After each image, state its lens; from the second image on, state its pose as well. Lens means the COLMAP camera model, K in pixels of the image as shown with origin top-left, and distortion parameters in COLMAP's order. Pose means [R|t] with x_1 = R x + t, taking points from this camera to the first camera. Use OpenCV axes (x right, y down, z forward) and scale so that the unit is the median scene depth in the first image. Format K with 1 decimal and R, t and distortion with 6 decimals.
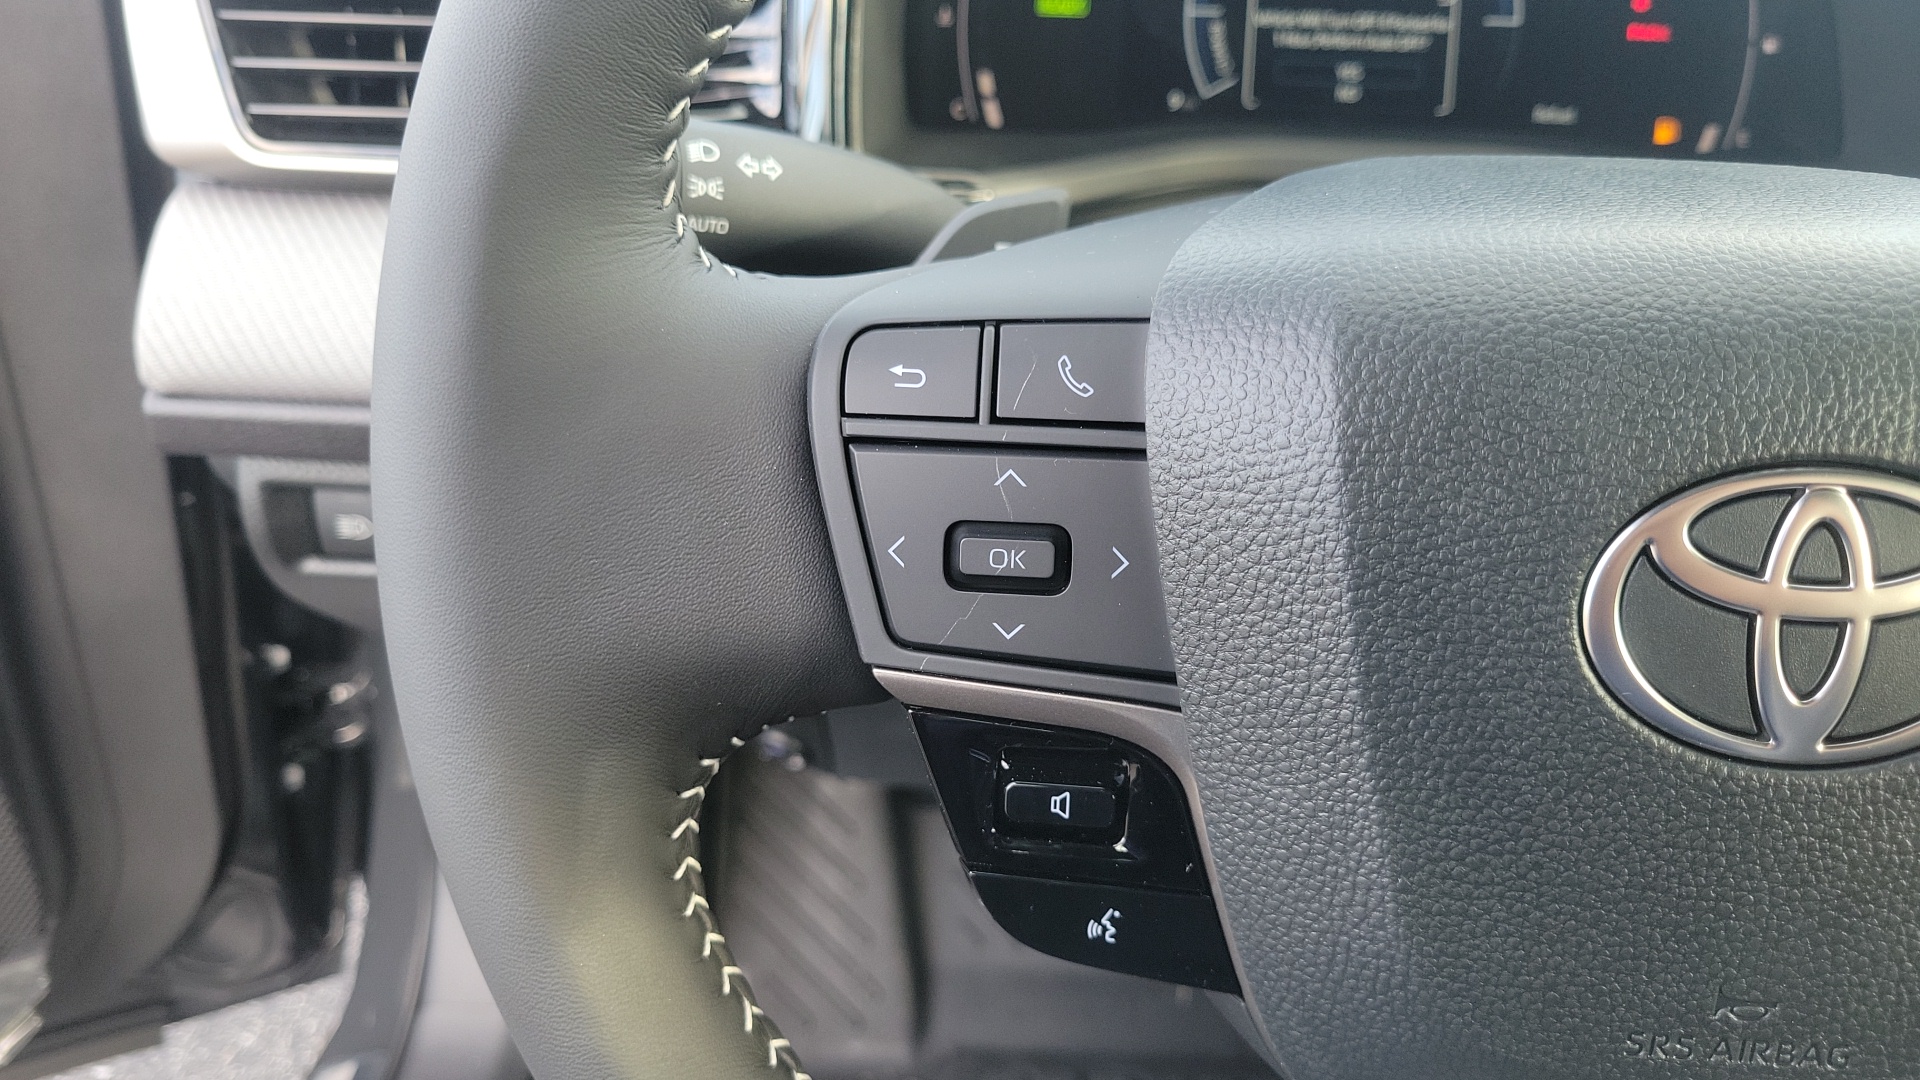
lens RADIAL K [[1496.6, 0, 960.0], [0, 1496.6, 540.0], [0, 0, 1]] dist [-0.006870, -0.000542]
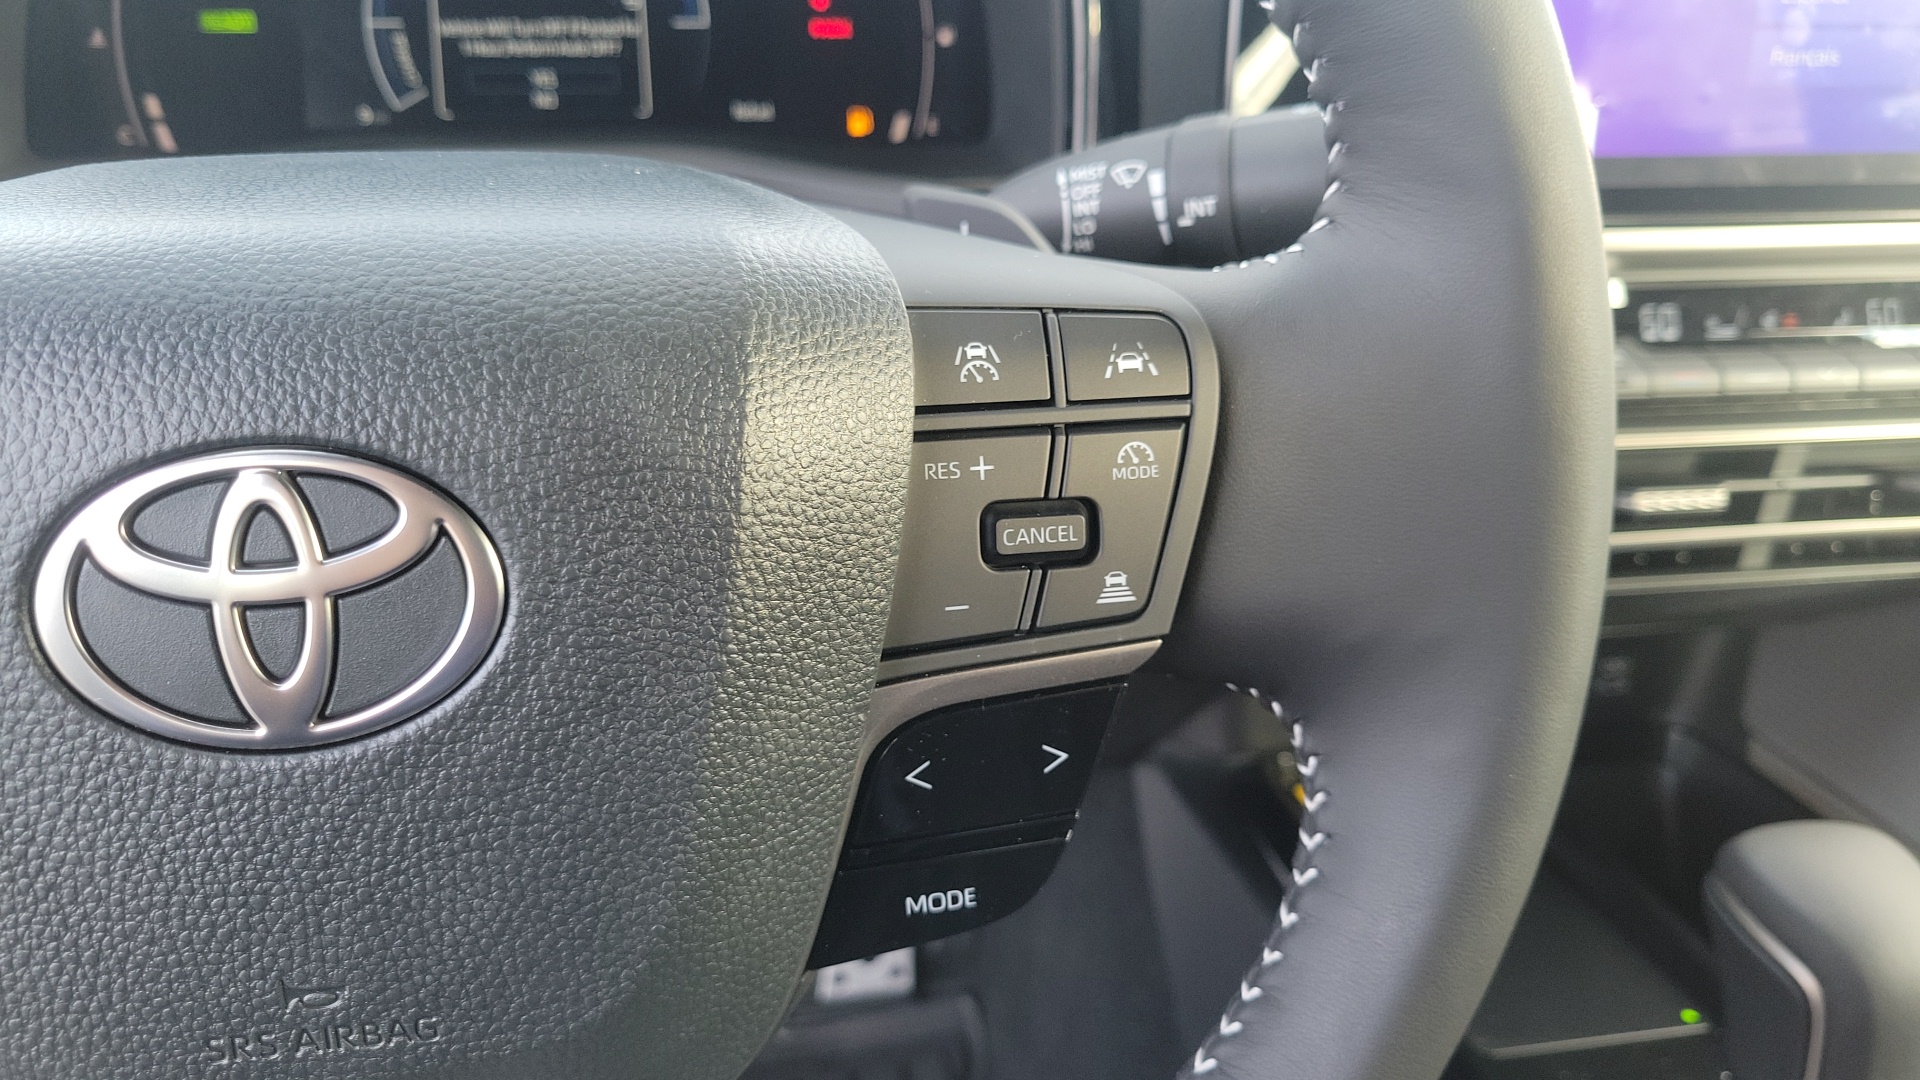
lens RADIAL K [[1504.9, 0, 971.8], [0, 1504.9, 523.5], [0, 0, 1]] dist [-0.001328, -0.007044]
pose [[0.970542, -0.104082, 0.217290, 0.329989], [0.108657, 0.994037, -0.009180, 0.024941], [-0.215039, 0.032520, 0.976064, -0.034360]]
